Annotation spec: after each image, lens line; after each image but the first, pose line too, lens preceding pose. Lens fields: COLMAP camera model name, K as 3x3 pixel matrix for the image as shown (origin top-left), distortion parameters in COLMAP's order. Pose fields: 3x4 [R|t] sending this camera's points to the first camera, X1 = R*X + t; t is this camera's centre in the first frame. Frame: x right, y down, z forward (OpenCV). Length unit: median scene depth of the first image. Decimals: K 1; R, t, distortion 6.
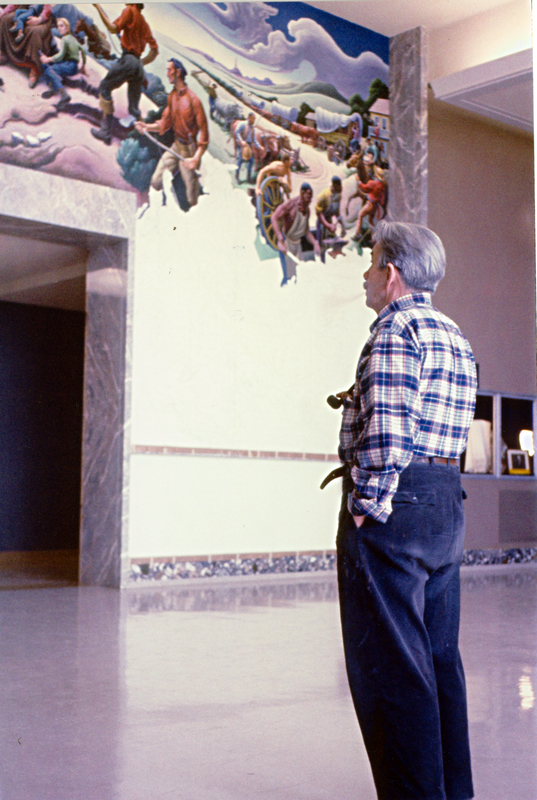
lens RADIAL K [[1024.6, 0, 268.5], [0, 1024.6, 400.0], [0, 0, 1]] dist [-0.031851, 0.060256]
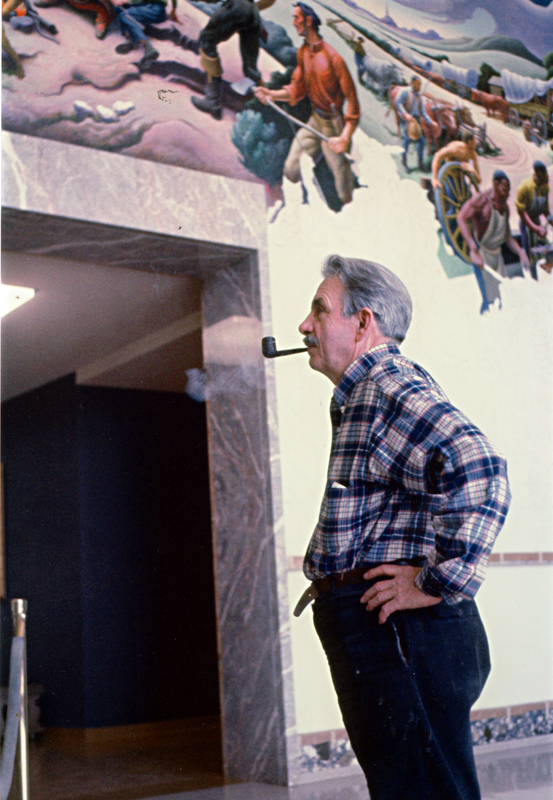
lens RADIAL K [[1013.2, 0, 277.0], [0, 1013.2, 441.1], [0, 0, 1]] dist [-0.019883, -0.010514]
pose [[0.988972, -0.090343, -0.117353, -0.056848], [0.079677, 0.992510, -0.092609, 0.029097], [0.124840, 0.082237, 0.988763, 0.348101]]
